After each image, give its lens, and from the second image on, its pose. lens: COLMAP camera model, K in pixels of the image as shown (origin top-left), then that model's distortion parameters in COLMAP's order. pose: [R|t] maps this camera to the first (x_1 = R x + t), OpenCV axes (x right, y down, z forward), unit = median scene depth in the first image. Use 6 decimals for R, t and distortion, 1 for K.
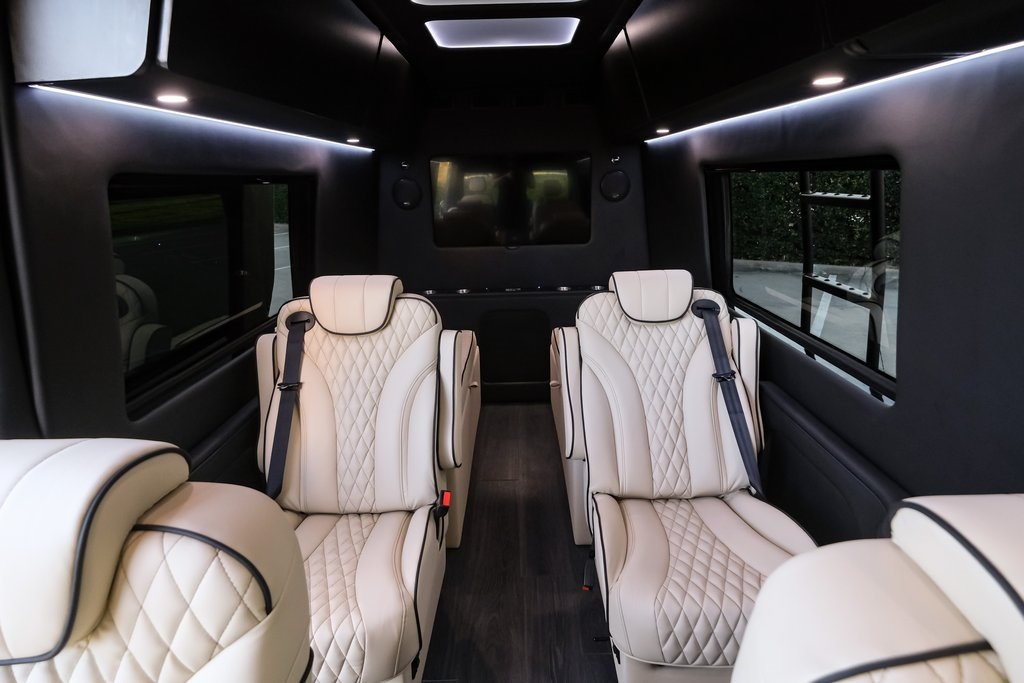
lens RADIAL K [[495.5, 0, 518.8], [0, 495.5, 312.3], [0, 0, 1]] dist [-0.004298, -0.000776]
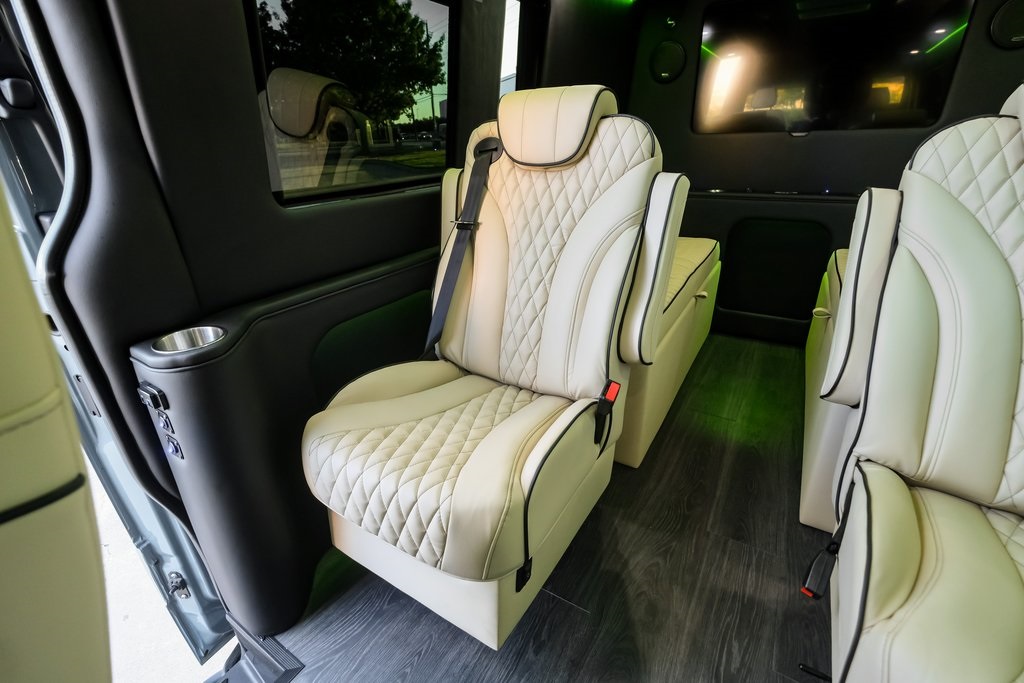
lens RADIAL K [[445.8, 0, 512.0], [0, 445.8, 341.5], [0, 0, 1]] dist [-0.001713, -0.000283]
pose [[0.847526, 0.211562, -0.486767, 0.026047], [-0.122320, 0.970291, 0.208740, 0.170056], [0.516467, -0.117371, 0.848225, 0.347648]]
